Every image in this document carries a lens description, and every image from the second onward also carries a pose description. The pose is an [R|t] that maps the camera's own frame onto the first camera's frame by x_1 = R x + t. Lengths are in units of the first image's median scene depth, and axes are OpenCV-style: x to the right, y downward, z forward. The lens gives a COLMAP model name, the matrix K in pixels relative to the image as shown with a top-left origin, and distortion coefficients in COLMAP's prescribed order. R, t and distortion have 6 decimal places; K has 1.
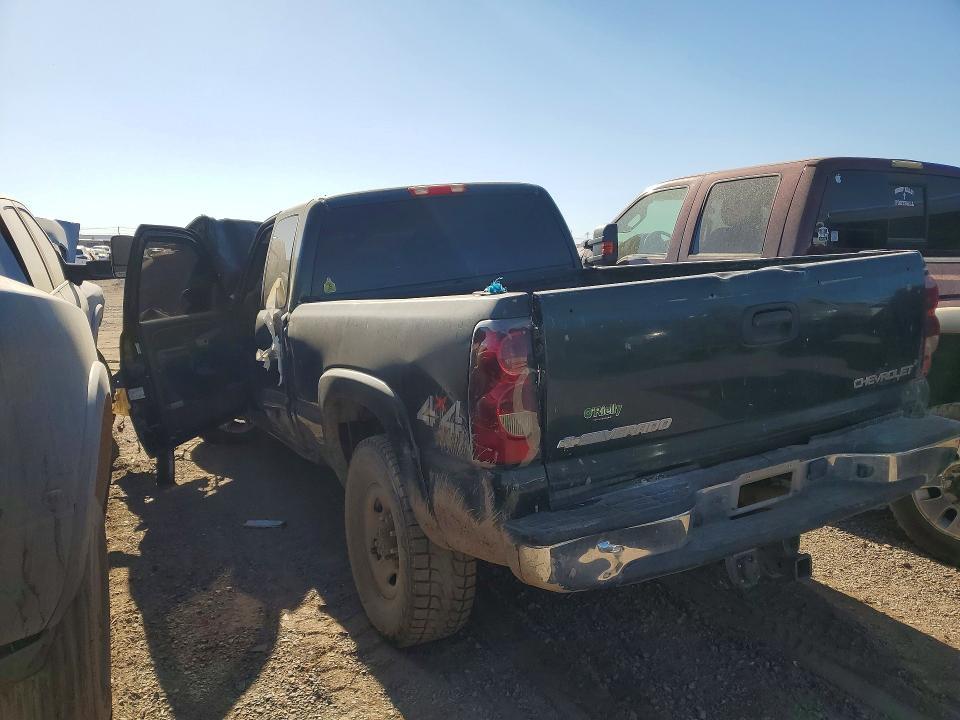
lens RADIAL K [[795.1, 0, 486.2], [0, 795.1, 358.5], [0, 0, 1]] dist [0.073905, 0.003156]
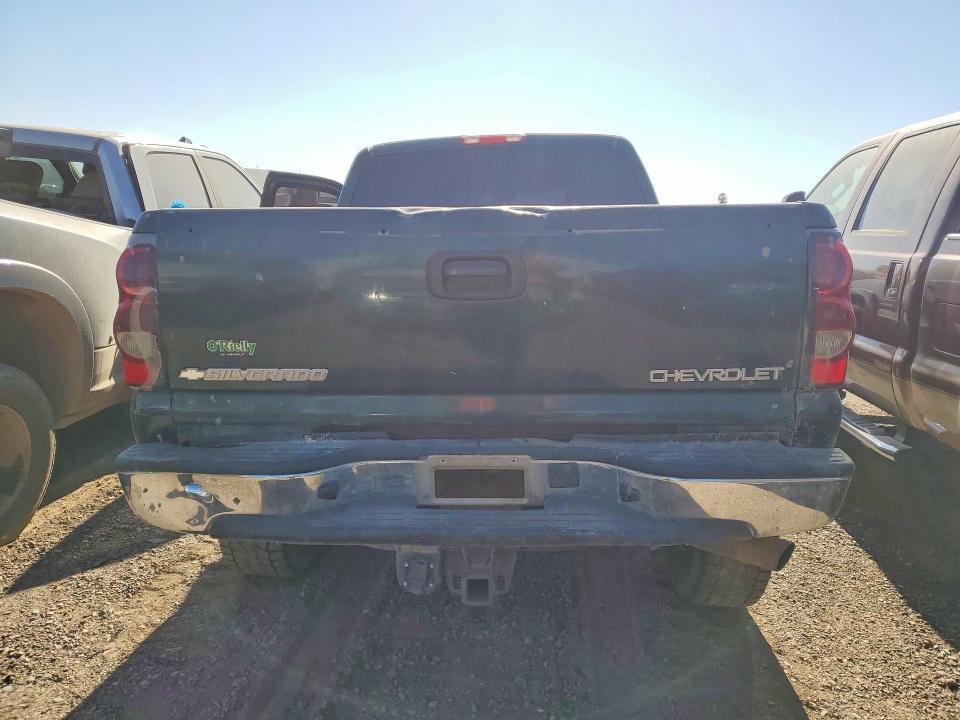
lens RADIAL K [[795.1, 0, 486.2], [0, 795.1, 358.5], [0, 0, 1]] dist [0.073905, 0.003156]
pose [[0.858927, 0.136207, -0.493652, 0.707383], [-0.127572, 0.990500, 0.051327, -0.003691], [0.495954, 0.018890, 0.868143, 0.293320]]
